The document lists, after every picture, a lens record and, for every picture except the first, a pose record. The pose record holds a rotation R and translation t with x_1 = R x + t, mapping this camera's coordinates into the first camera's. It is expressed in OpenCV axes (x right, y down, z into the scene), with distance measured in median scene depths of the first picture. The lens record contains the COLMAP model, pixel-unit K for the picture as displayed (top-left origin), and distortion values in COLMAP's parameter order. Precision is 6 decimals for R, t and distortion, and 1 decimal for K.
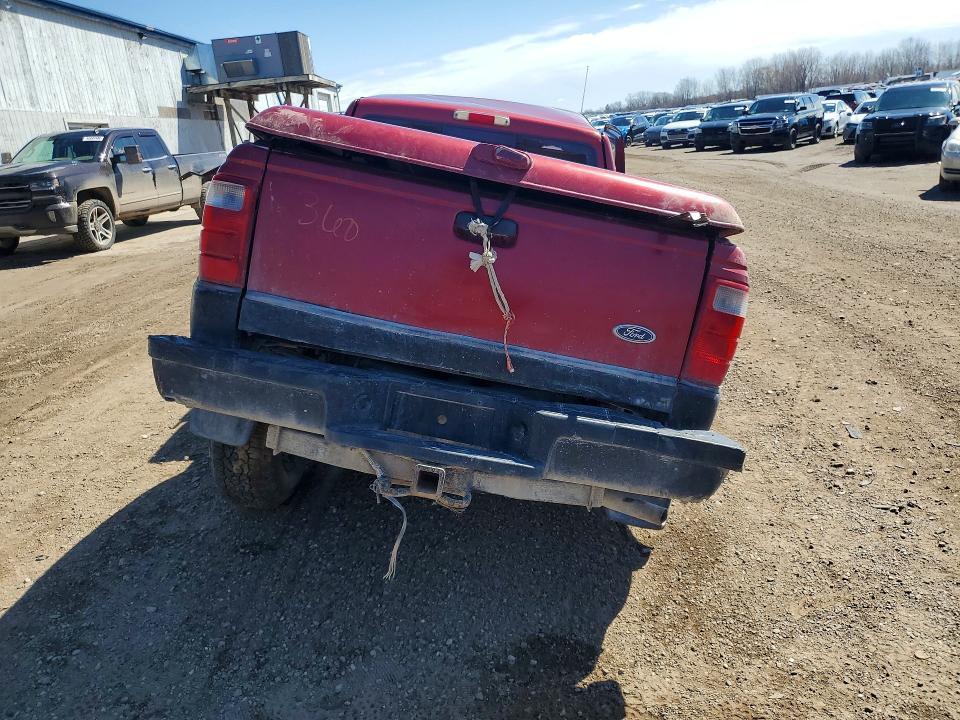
lens RADIAL K [[808.6, 0, 486.3], [0, 808.6, 362.4], [0, 0, 1]] dist [0.071153, -0.056962]
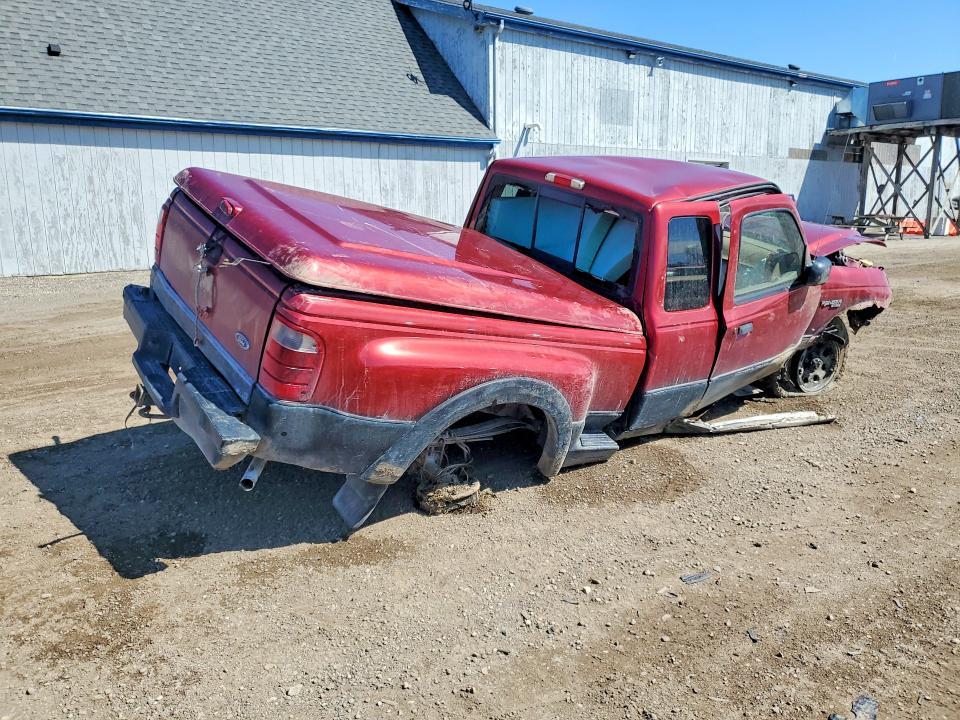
lens RADIAL K [[808.6, 0, 486.3], [0, 808.6, 362.4], [0, 0, 1]] dist [0.071153, -0.056962]
pose [[0.630287, 0.236747, -0.739384, 0.227128], [-0.265097, 0.960759, 0.081648, -0.035497], [0.729700, 0.144546, 0.668315, 0.063306]]
